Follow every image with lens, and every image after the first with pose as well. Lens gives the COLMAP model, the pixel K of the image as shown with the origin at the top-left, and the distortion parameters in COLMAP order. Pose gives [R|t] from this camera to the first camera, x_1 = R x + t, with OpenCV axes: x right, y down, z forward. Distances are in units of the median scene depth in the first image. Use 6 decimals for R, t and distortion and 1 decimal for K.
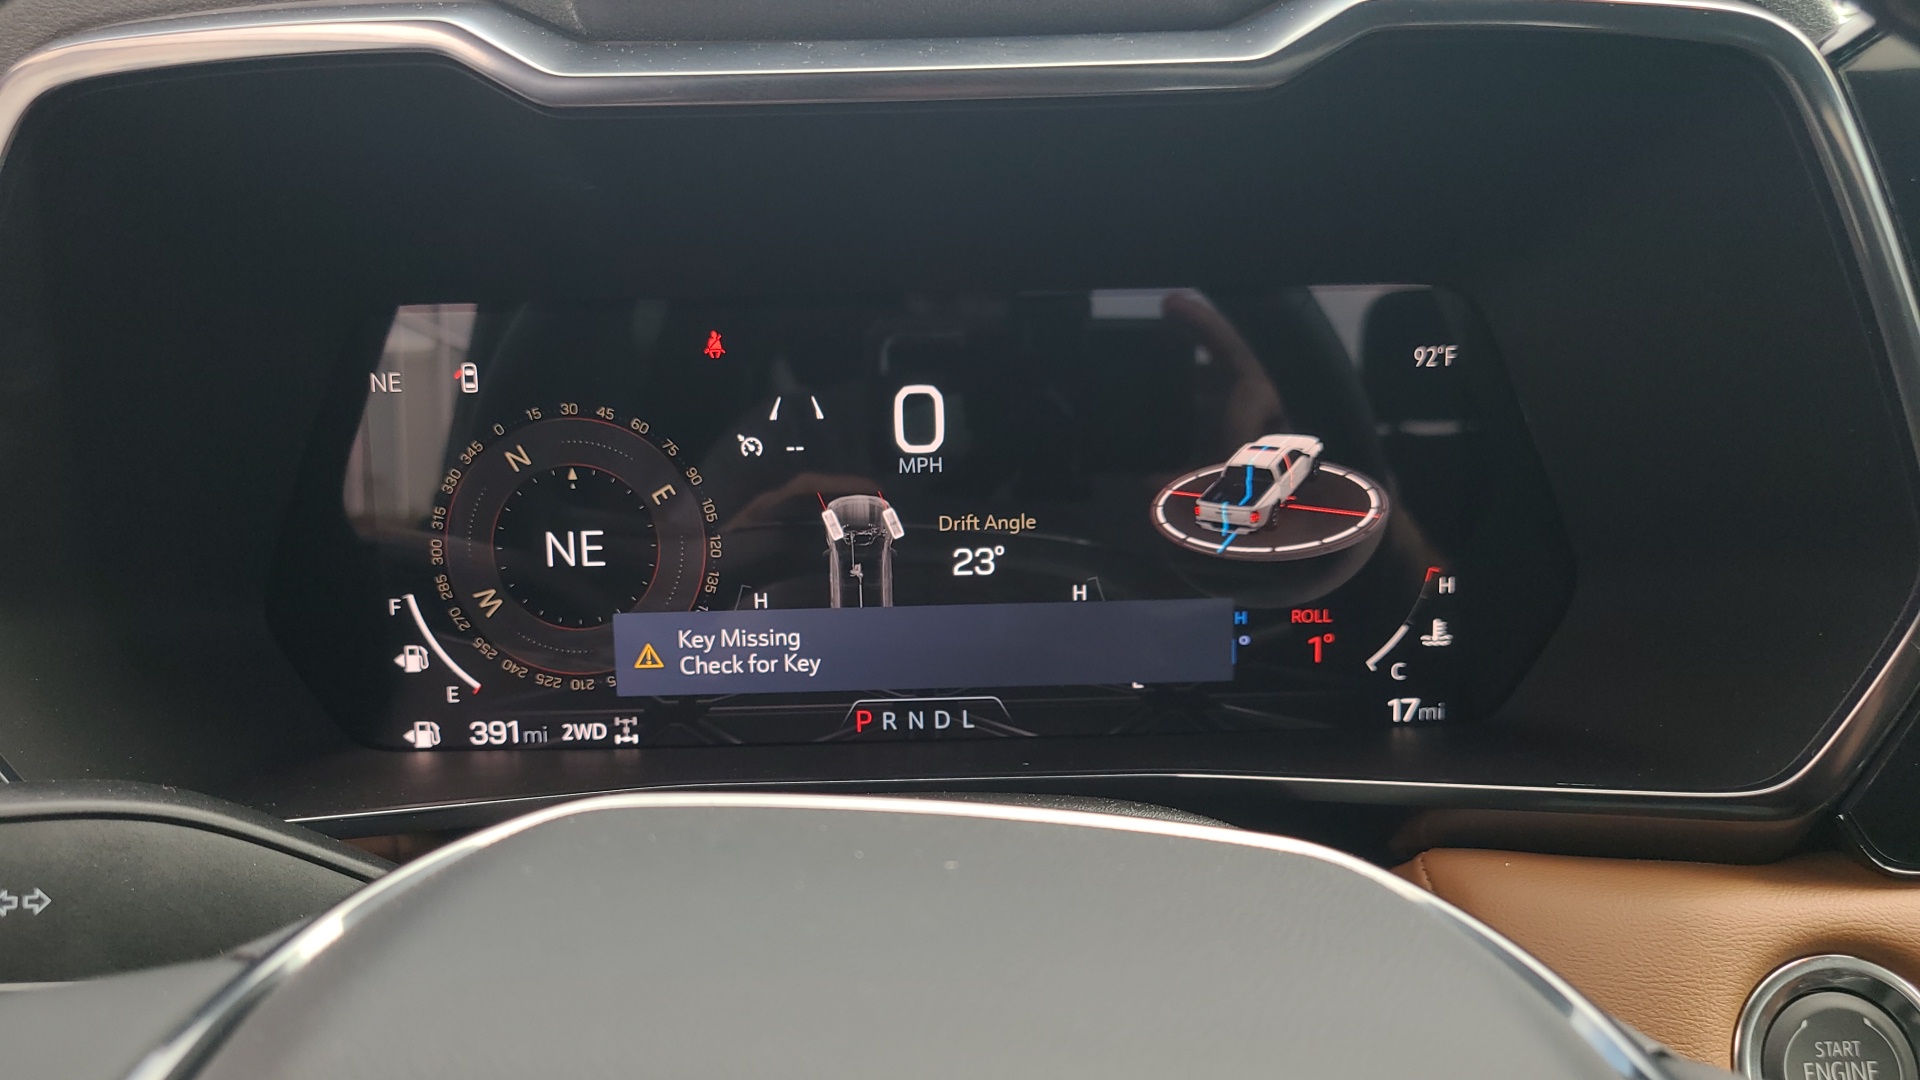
lens RADIAL K [[1437.0, 0, 948.3], [0, 1437.0, 549.4], [0, 0, 1]] dist [0.042828, -0.026446]
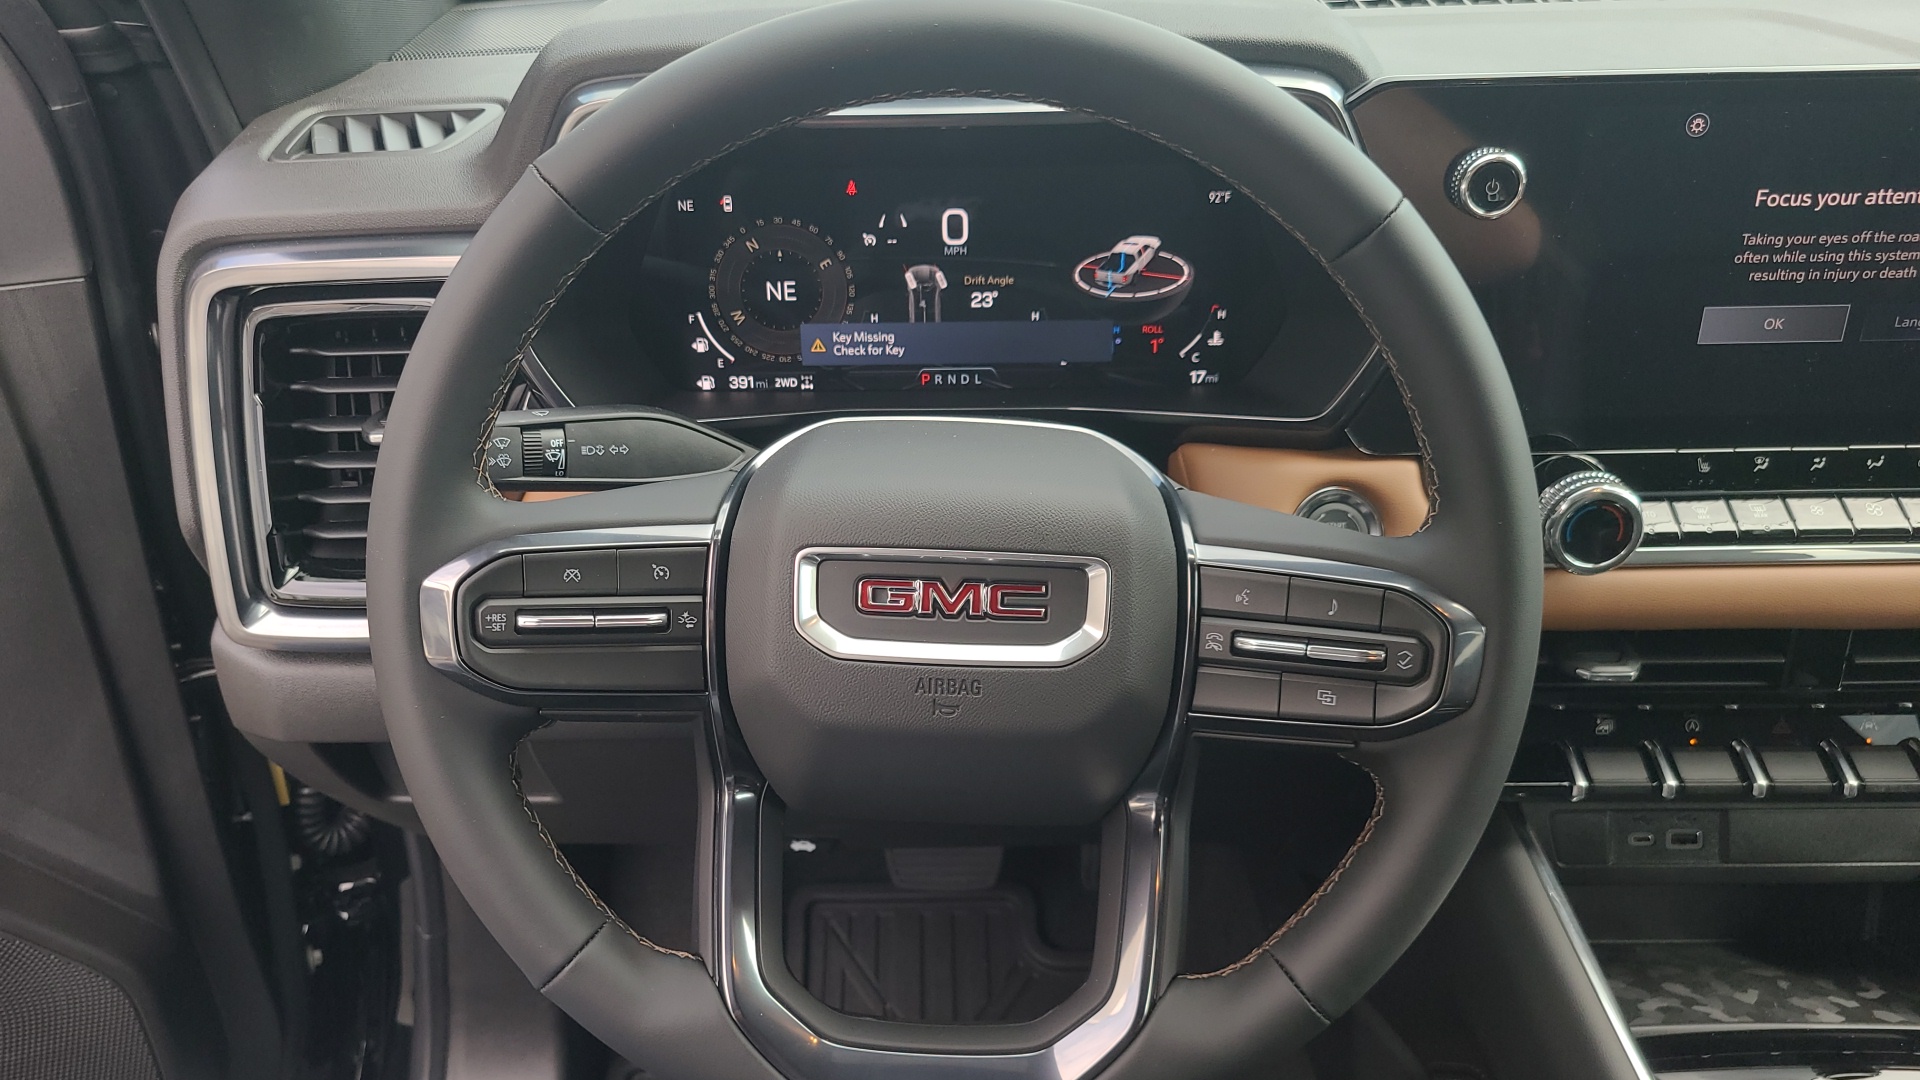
lens RADIAL K [[1437.0, 0, 948.3], [0, 1437.0, 549.4], [0, 0, 1]] dist [0.042828, -0.026446]
pose [[0.999629, 0.015581, -0.022344, 0.020995], [-0.009319, 0.966371, 0.256982, -0.167732], [0.025597, -0.256678, 0.966158, -0.998414]]
